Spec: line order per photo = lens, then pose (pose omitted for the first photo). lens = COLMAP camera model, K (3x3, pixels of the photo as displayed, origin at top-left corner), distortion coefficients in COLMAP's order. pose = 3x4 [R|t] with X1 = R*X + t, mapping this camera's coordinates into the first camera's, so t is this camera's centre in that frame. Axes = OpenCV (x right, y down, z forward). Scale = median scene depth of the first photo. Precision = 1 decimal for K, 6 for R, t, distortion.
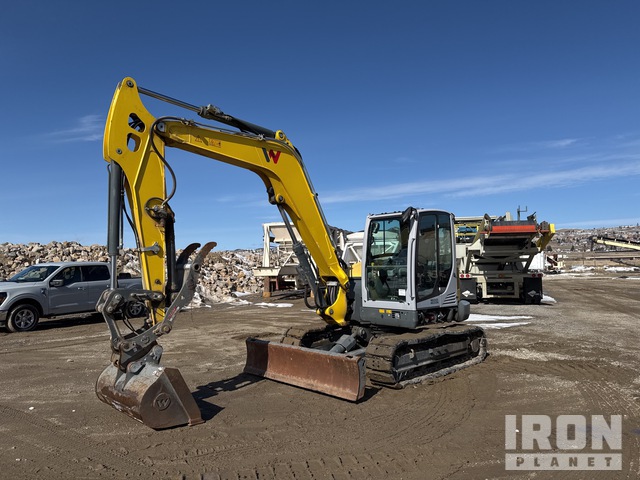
lens RADIAL K [[476.7, 0, 320.0], [0, 476.7, 240.0], [0, 0, 1]] dist [-0.003597, 0.000228]
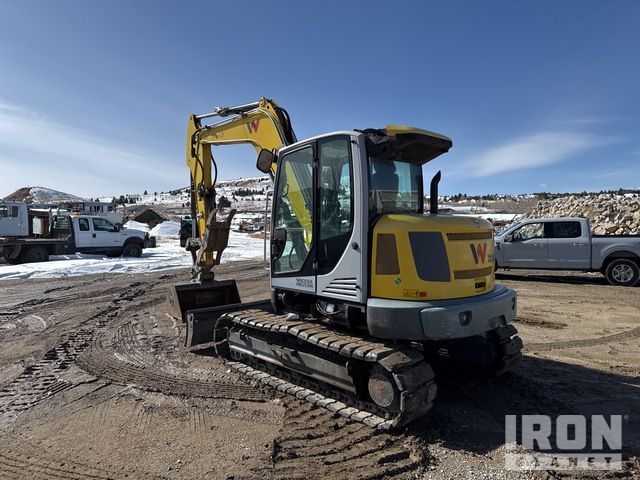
lens RADIAL K [[476.7, 0, 320.0], [0, 476.7, 240.0], [0, 0, 1]] dist [-0.003597, 0.000228]
pose [[-0.039798, 0.045352, -0.998178, 1.600775], [0.056249, 0.997487, 0.043078, 0.075082], [0.997623, -0.054432, -0.042249, 1.885258]]
